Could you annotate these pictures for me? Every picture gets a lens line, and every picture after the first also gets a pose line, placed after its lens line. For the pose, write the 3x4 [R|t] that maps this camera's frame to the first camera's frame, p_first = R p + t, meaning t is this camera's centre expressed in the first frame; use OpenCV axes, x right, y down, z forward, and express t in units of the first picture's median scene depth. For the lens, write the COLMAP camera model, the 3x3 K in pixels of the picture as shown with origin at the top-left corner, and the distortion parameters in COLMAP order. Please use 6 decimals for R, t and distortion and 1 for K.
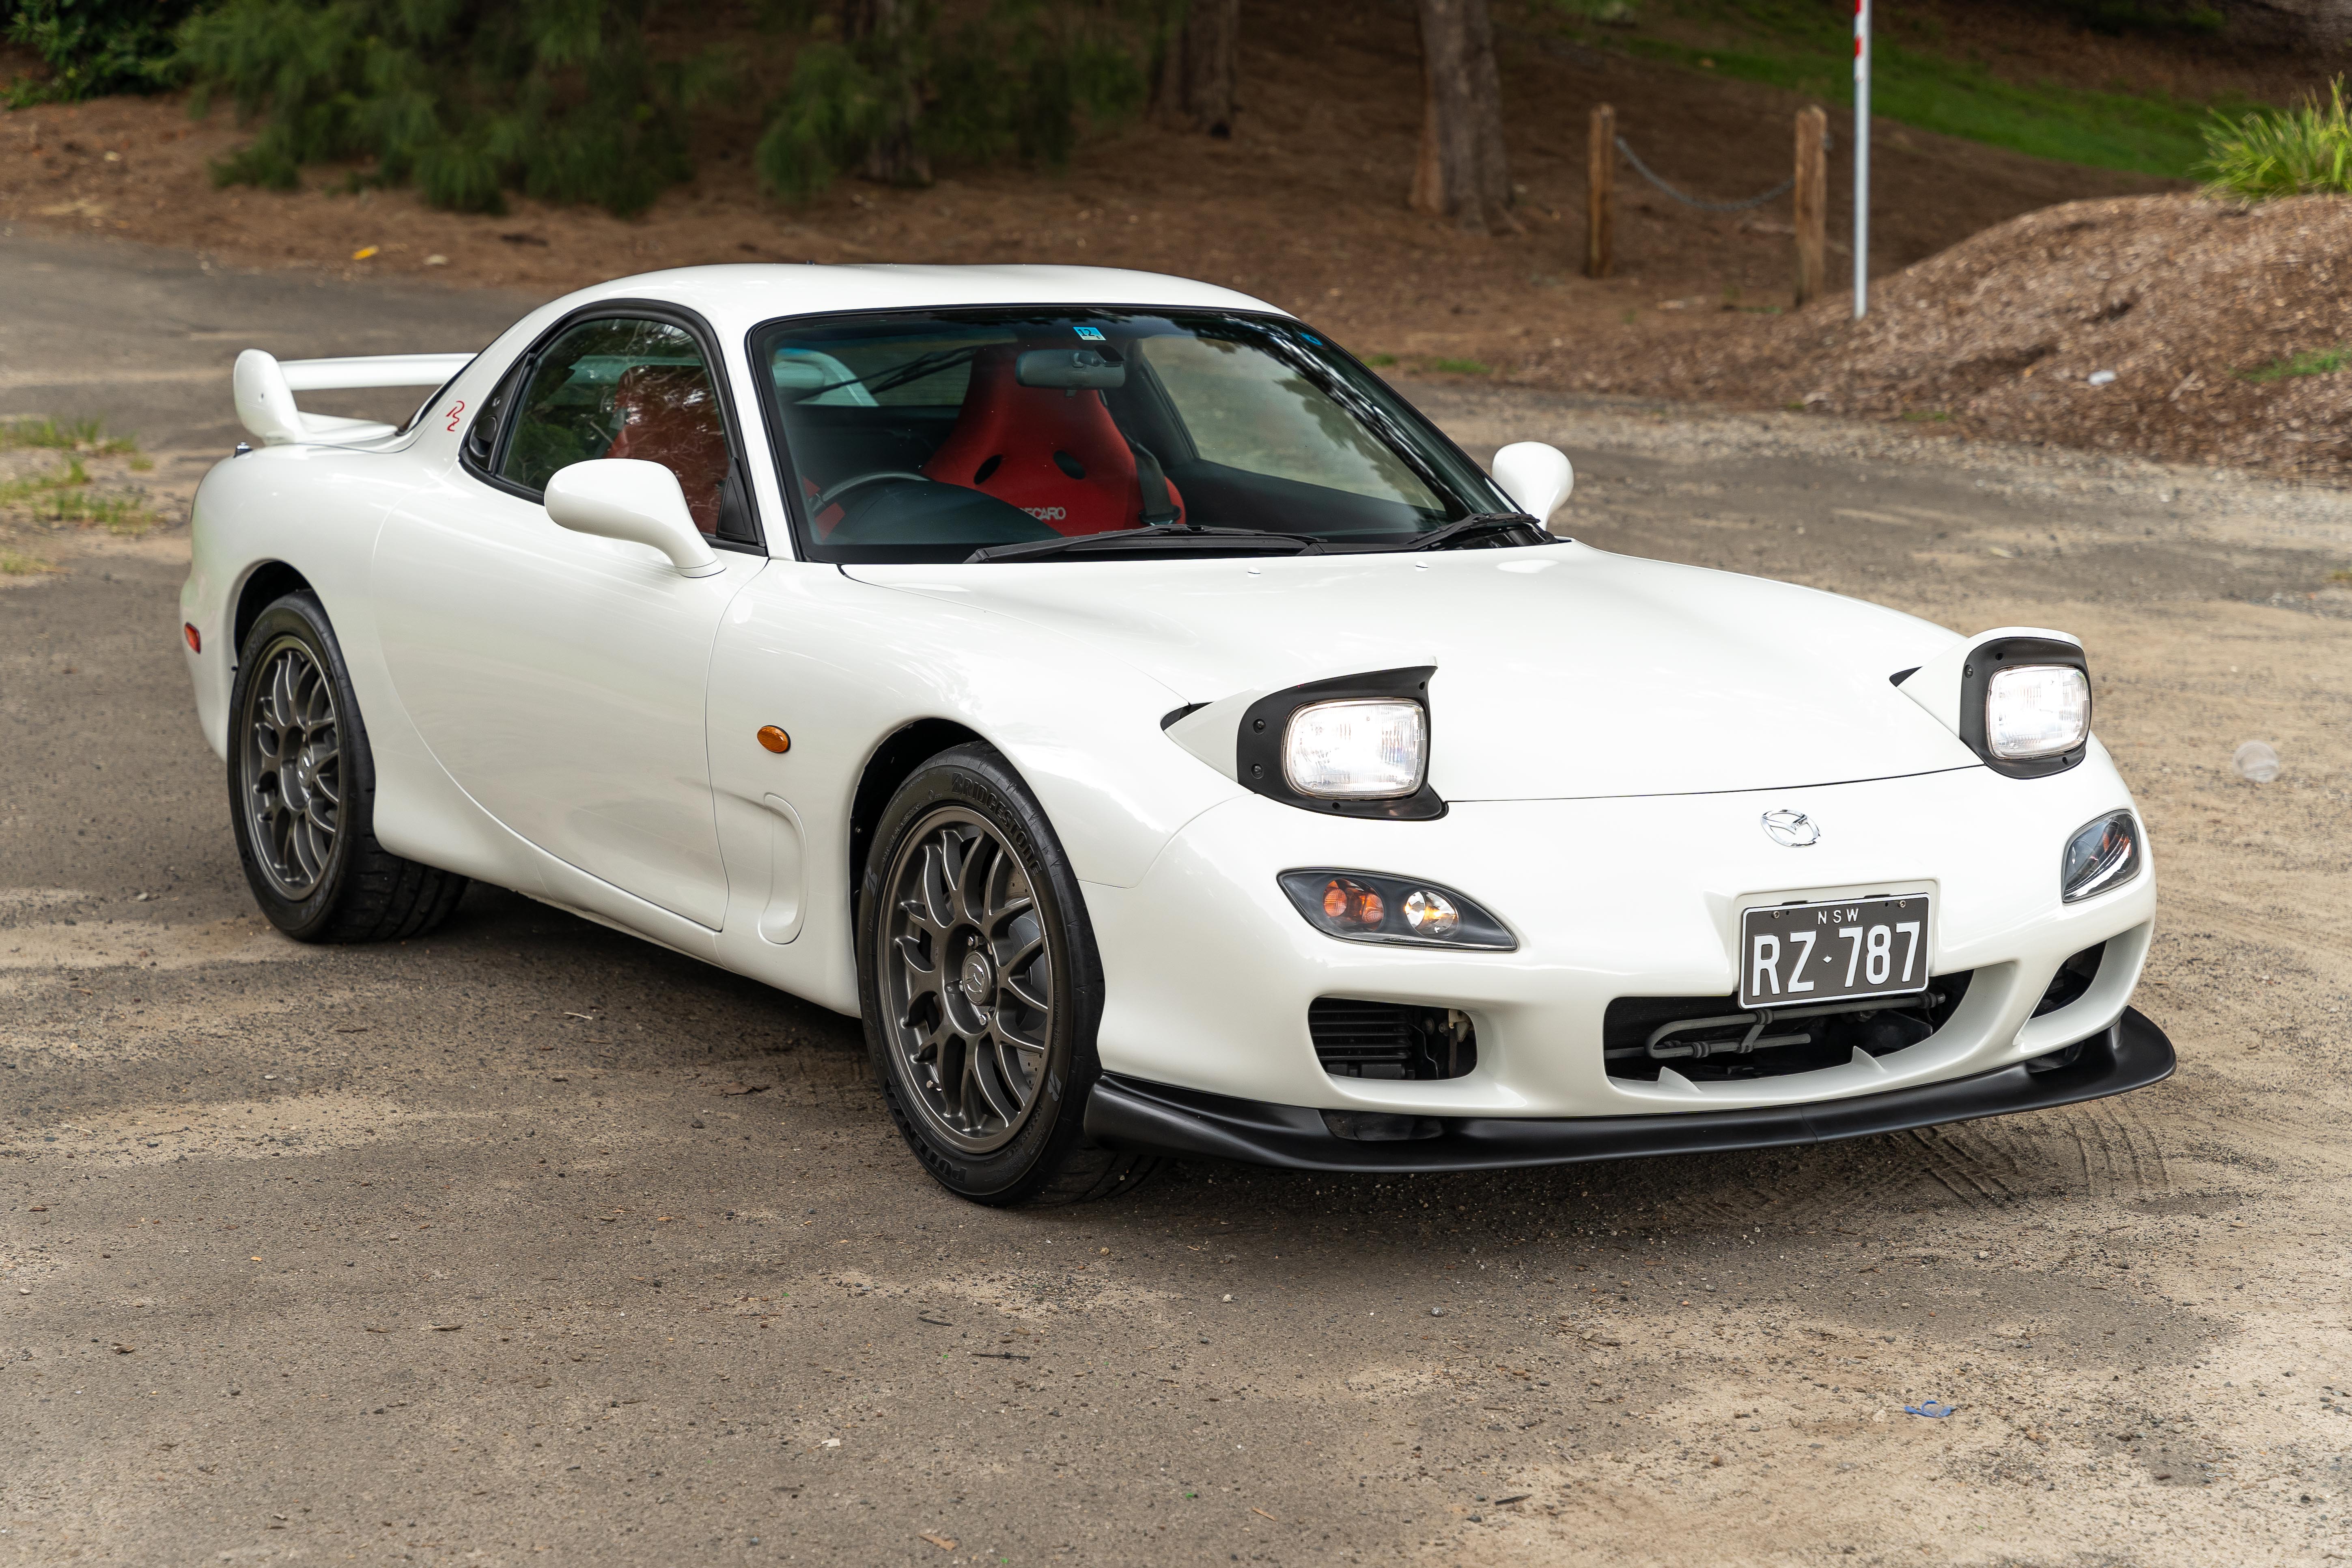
lens RADIAL K [[4616.2, 0, 1093.5], [0, 4616.2, 849.8], [0, 0, 1]] dist [0.020721, 0.223485]
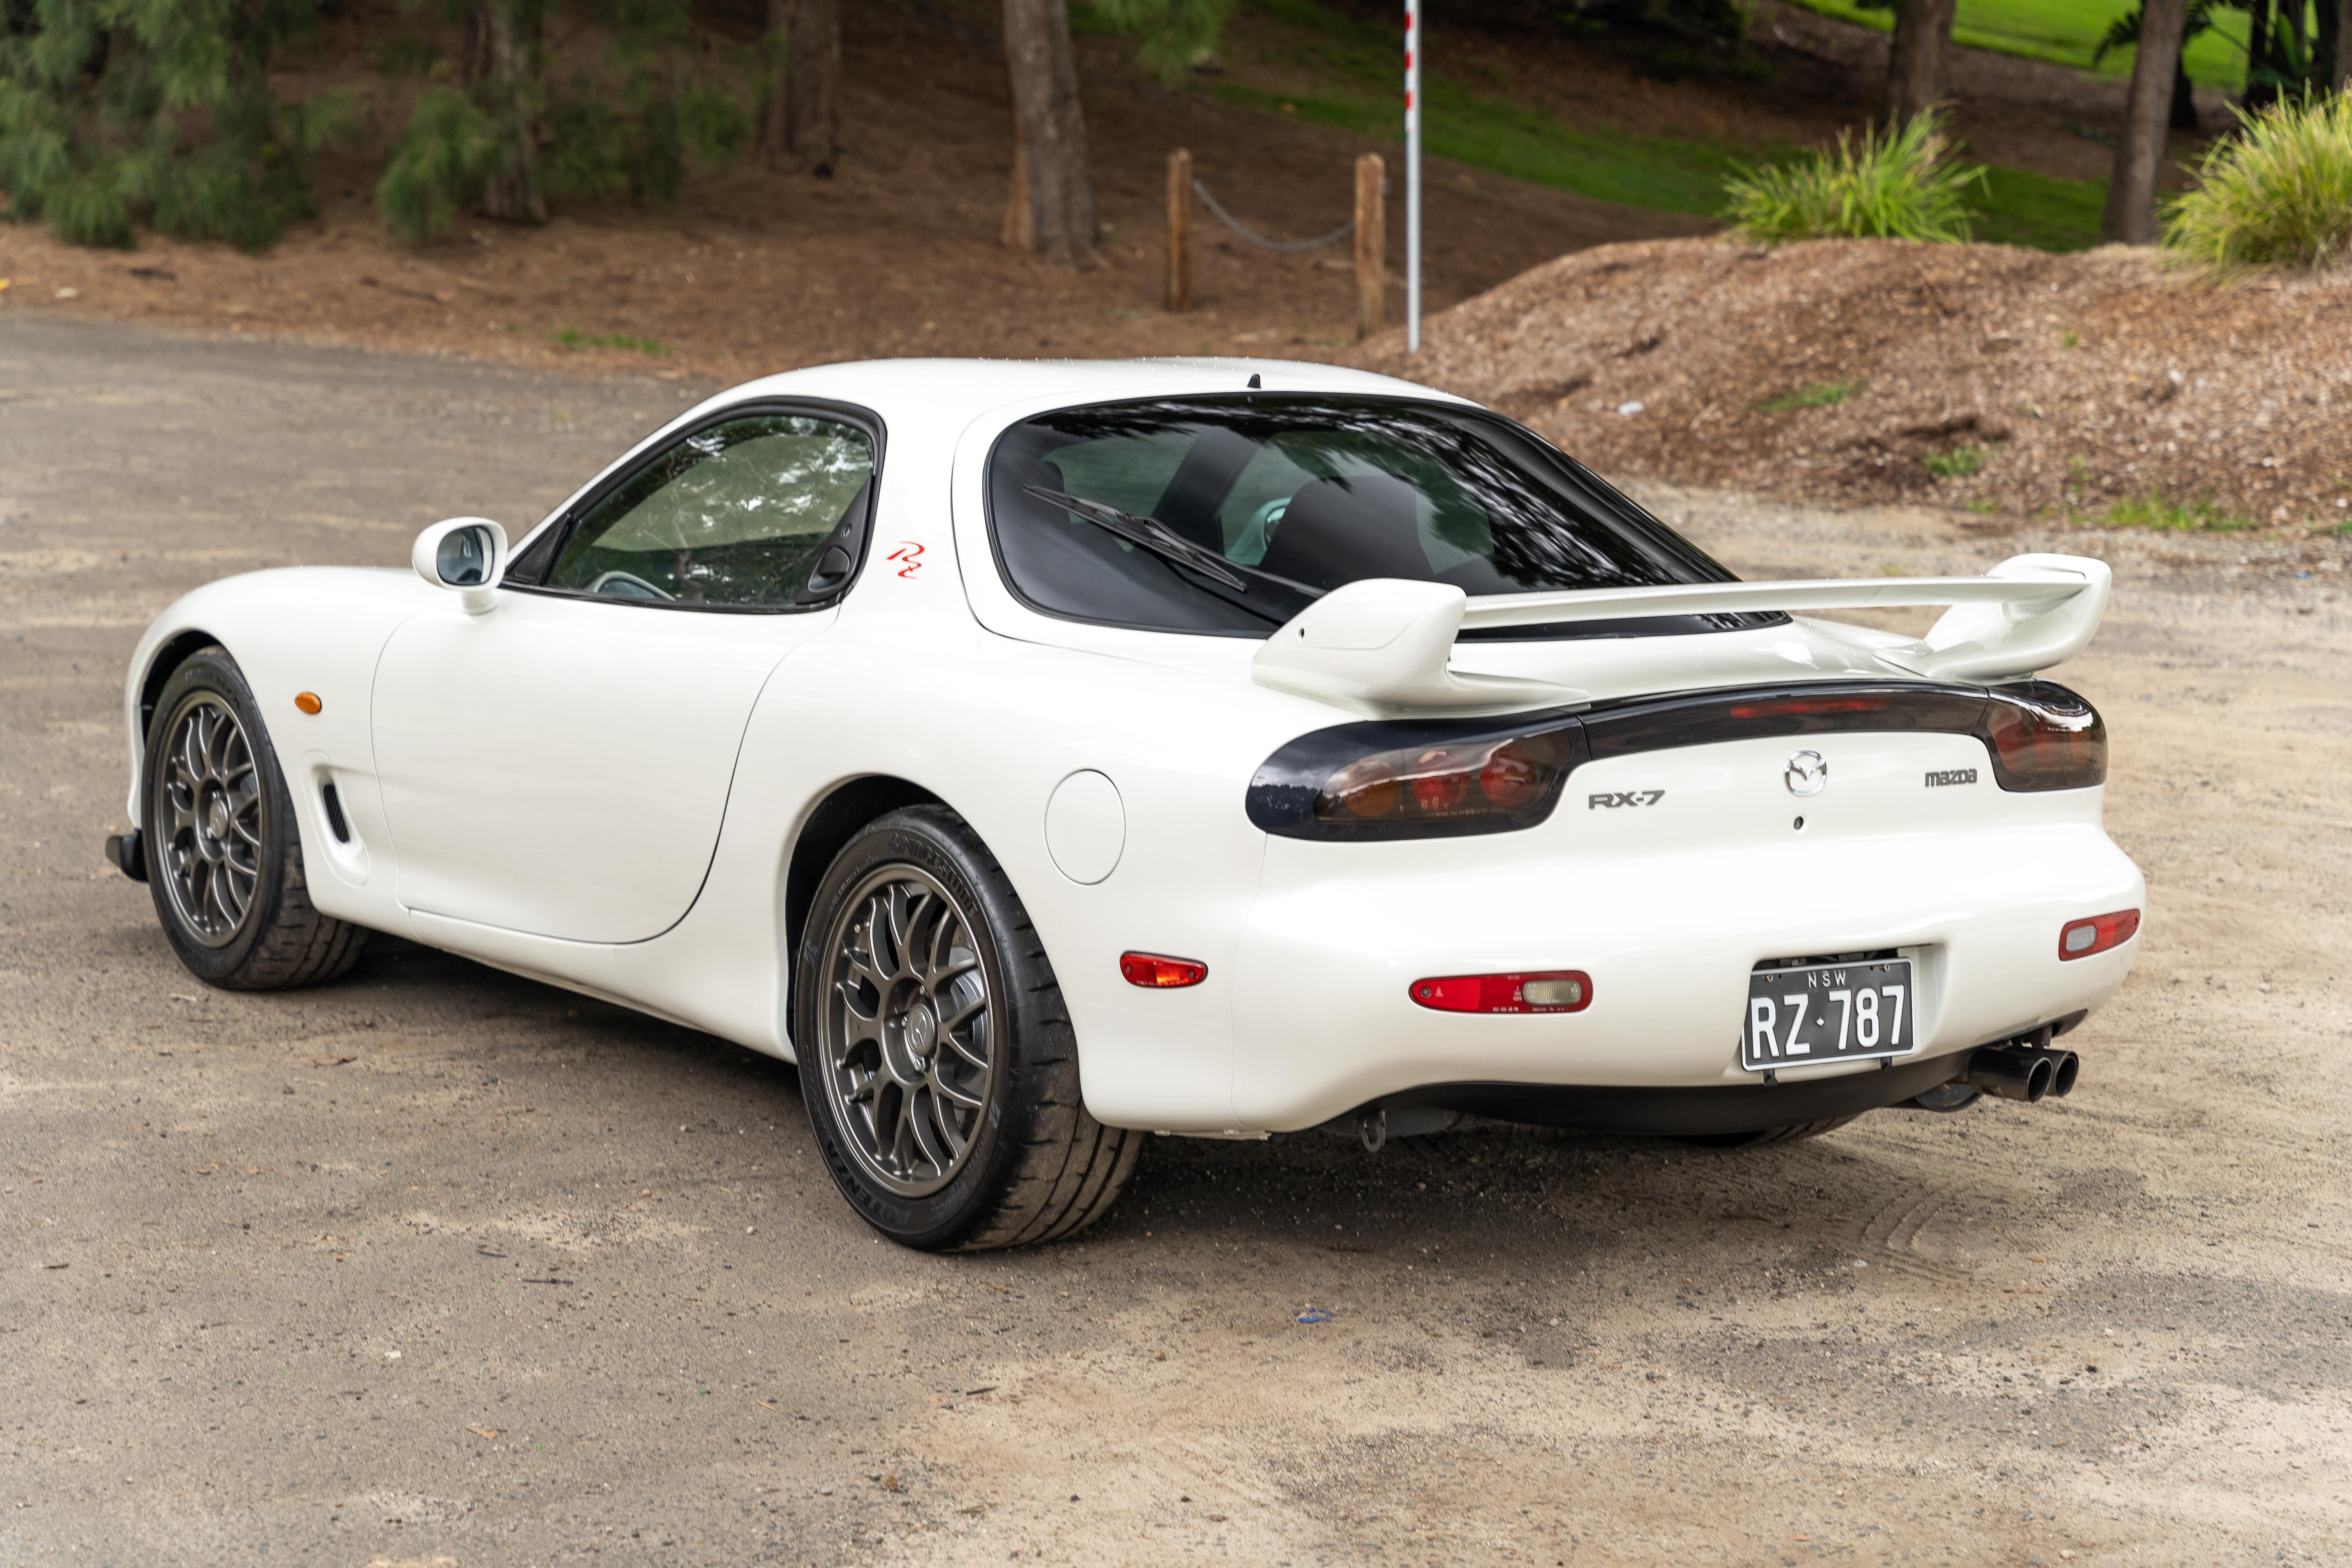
lens RADIAL K [[4793.0, 0, 1176.0], [0, 4793.0, 784.0], [0, 0, 1]] dist [0.028999, 0.164938]
pose [[0.996824, -0.007005, 0.079323, 0.022524], [0.008427, 0.999809, -0.017609, 0.004665], [-0.079184, 0.018222, 0.996693, -0.107992]]
